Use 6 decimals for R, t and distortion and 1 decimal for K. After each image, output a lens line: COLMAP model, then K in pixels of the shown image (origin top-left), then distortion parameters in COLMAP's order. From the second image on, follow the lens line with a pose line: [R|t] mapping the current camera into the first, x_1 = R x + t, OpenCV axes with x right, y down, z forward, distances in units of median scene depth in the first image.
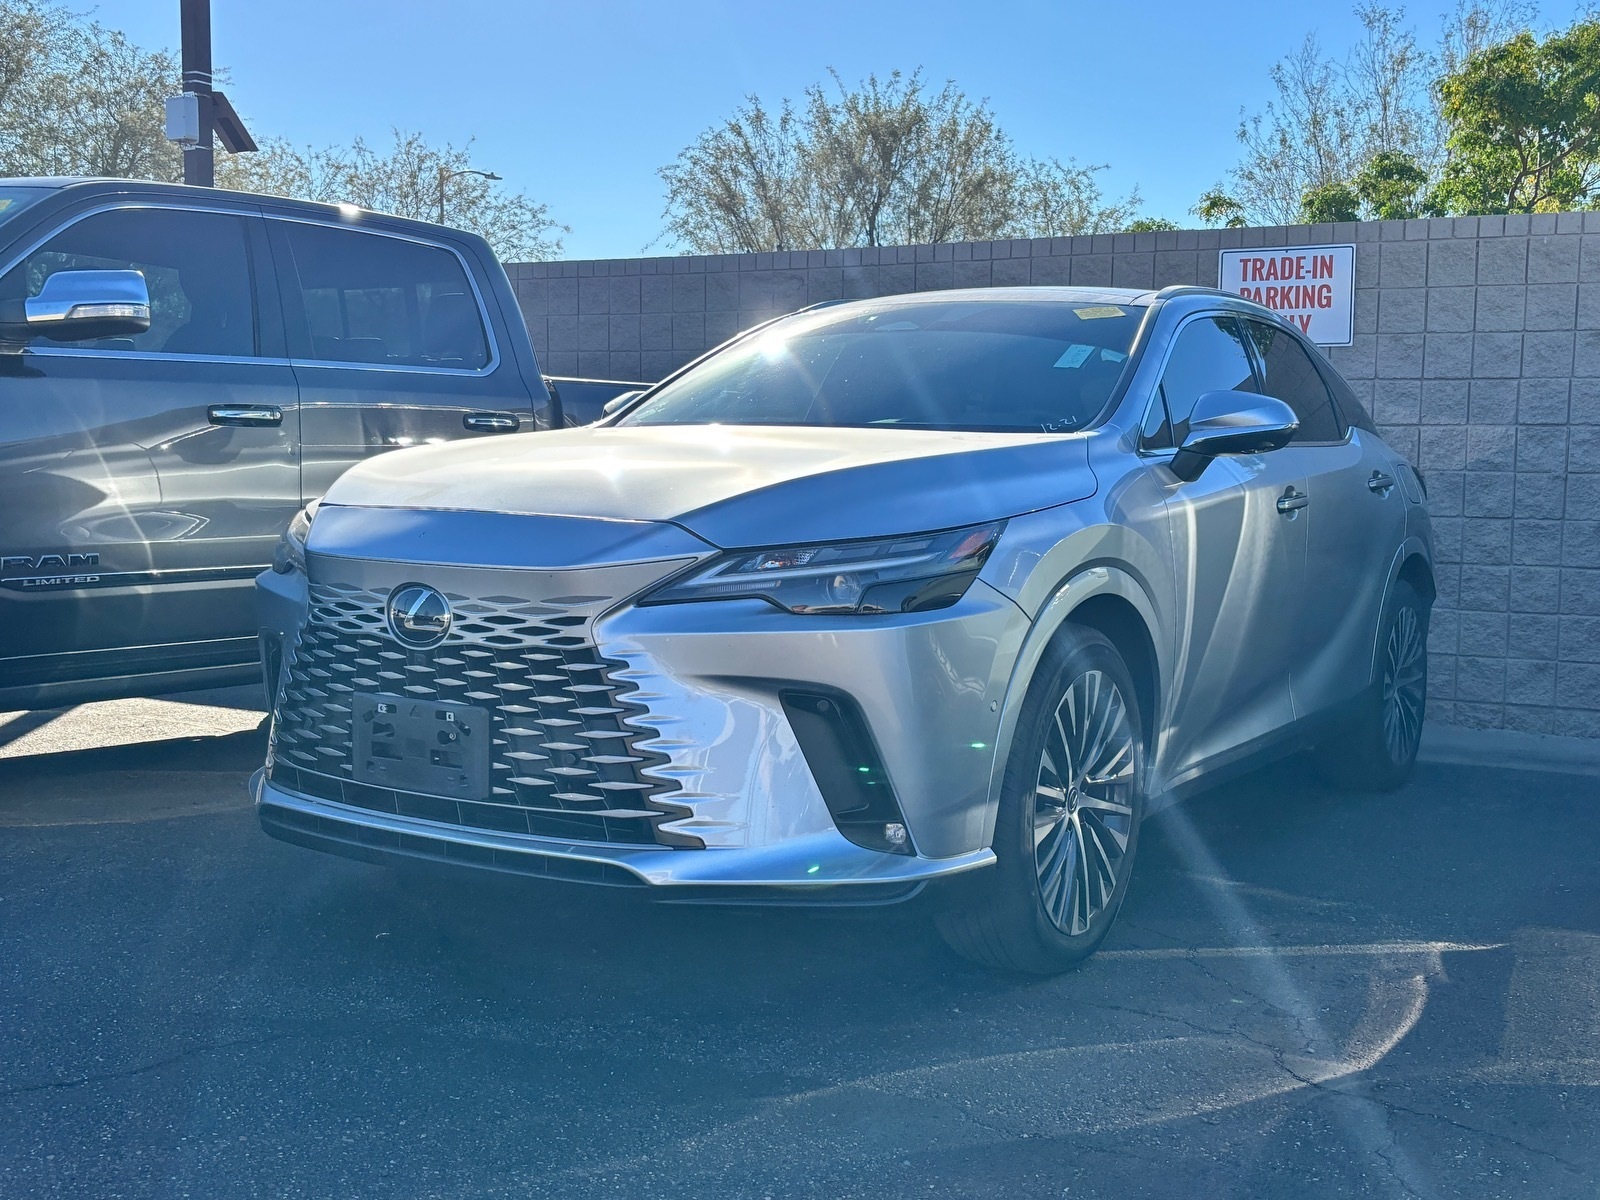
lens RADIAL K [[1720.9, 0, 800.9], [0, 1720.9, 595.9], [0, 0, 1]] dist [0.014912, 0.000000]
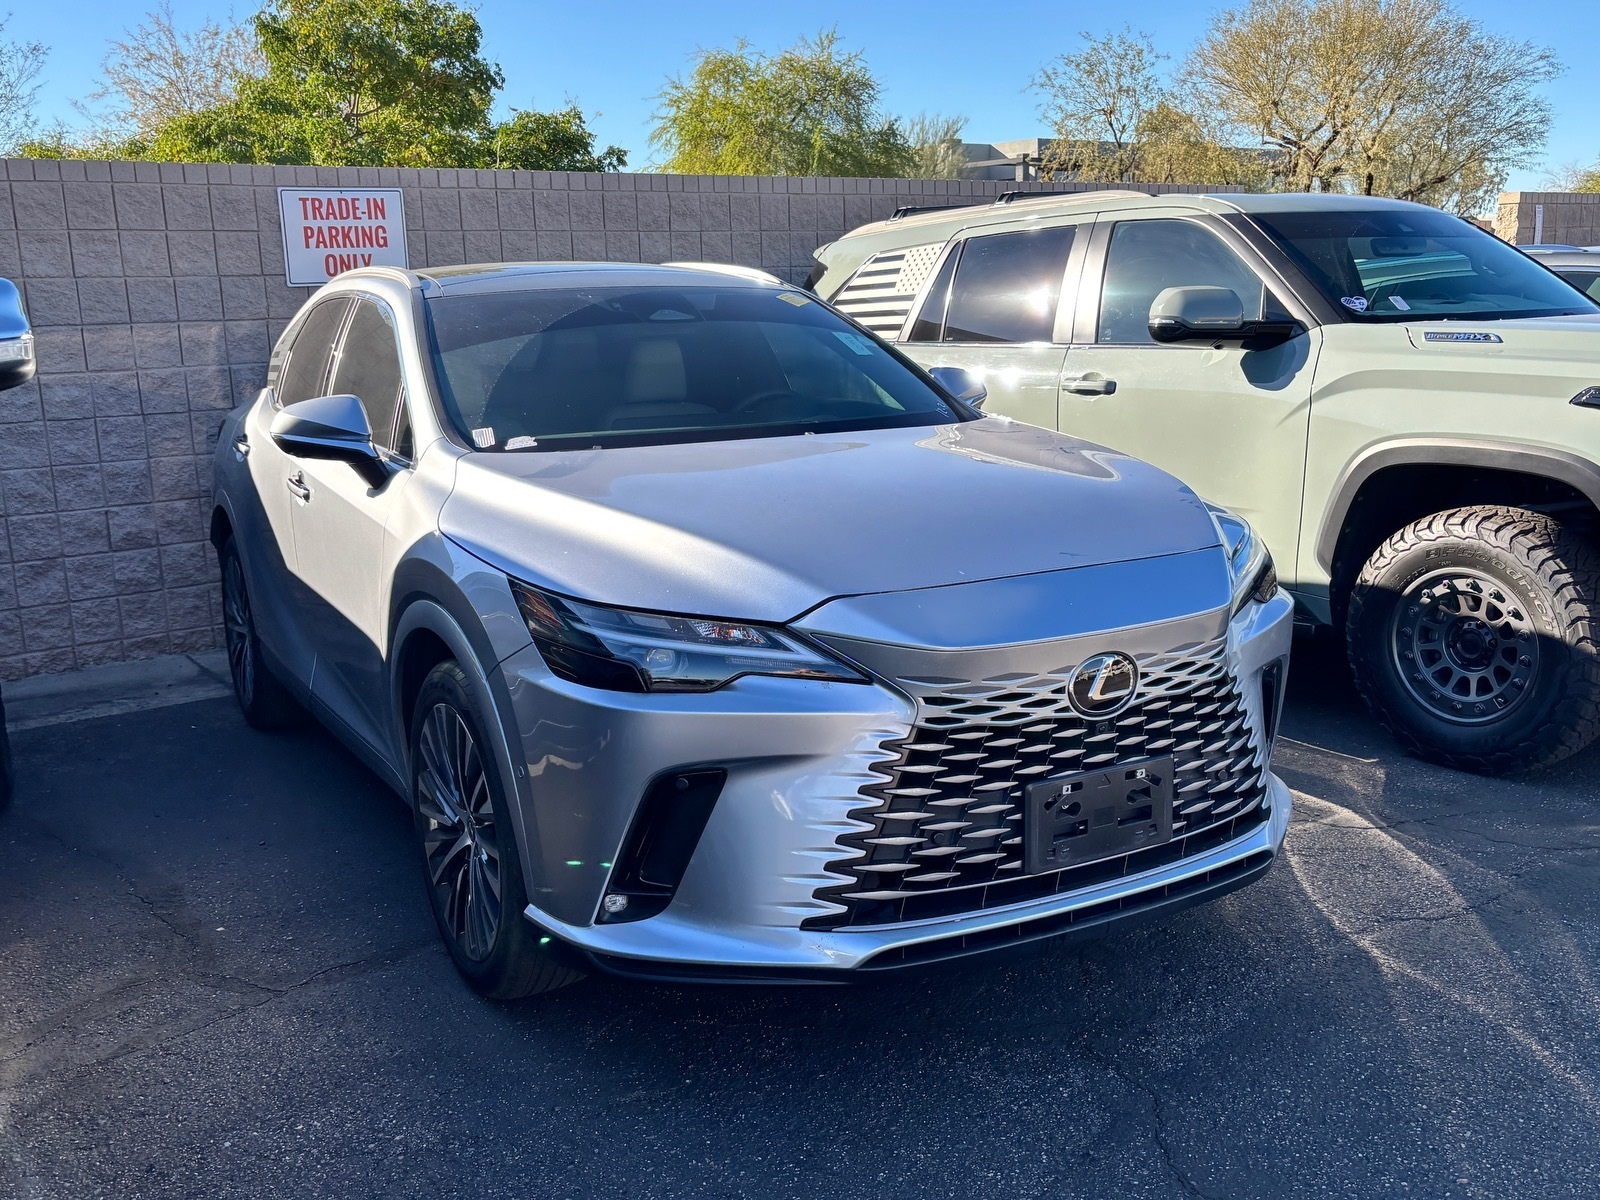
lens RADIAL K [[1490.4, 0, 800.3], [0, 1490.4, 605.0], [0, 0, 1]] dist [0.061587, 0.000000]
pose [[0.500962, -0.206478, 0.840478, -0.419587], [0.113046, 0.978416, 0.172984, -0.082569], [-0.858054, 0.008354, 0.513491, 0.295157]]
